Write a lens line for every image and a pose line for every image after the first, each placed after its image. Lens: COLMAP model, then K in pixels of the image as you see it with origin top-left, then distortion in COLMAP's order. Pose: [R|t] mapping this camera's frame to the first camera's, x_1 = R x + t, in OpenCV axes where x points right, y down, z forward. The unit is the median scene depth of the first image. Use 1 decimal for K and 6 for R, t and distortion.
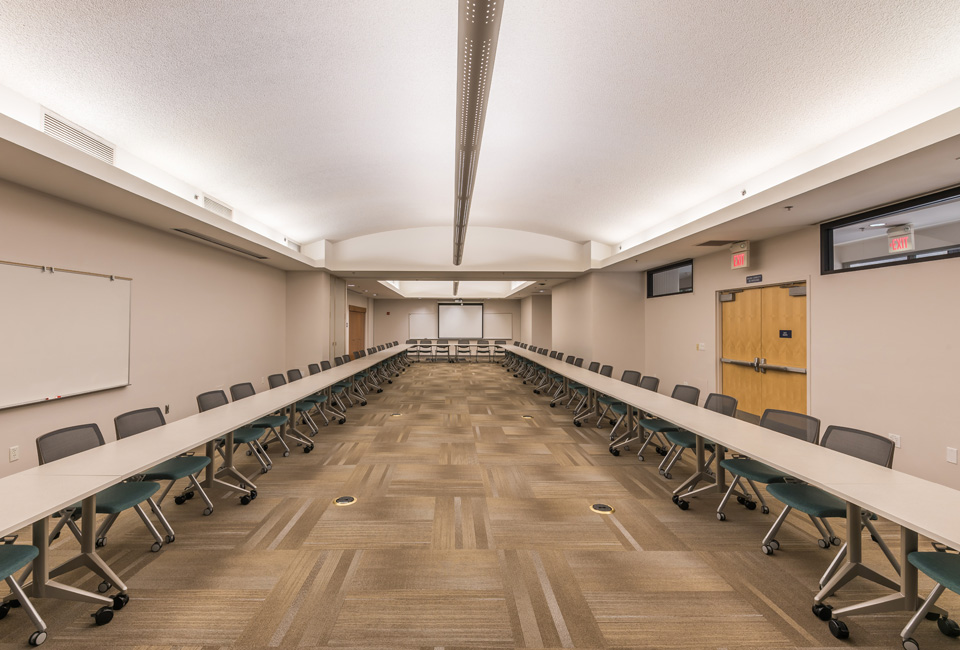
lens RADIAL K [[500.6, 0, 477.5], [0, 500.6, 321.0], [0, 0, 1]] dist [0.006635, -0.000645]
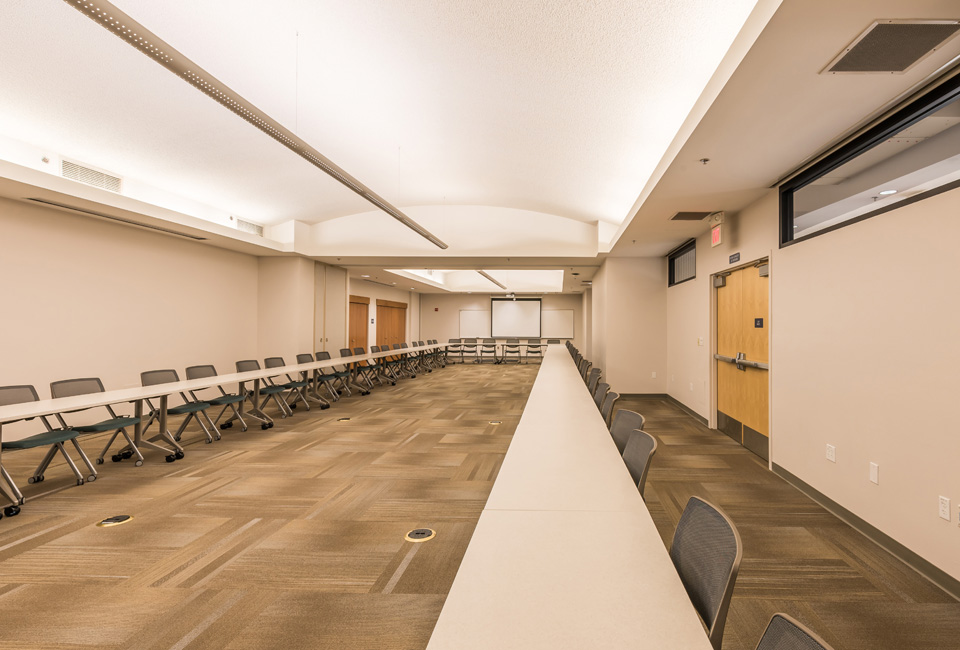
lens RADIAL K [[552.4, 0, 539.5], [0, 552.4, 330.9], [0, 0, 1]] dist [-0.011923, -0.004518]
pose [[0.999819, 0.000820, -0.019003, 0.205538], [-0.000421, 0.999780, 0.020974, 0.015266], [0.019016, -0.020962, 0.999599, 0.063721]]
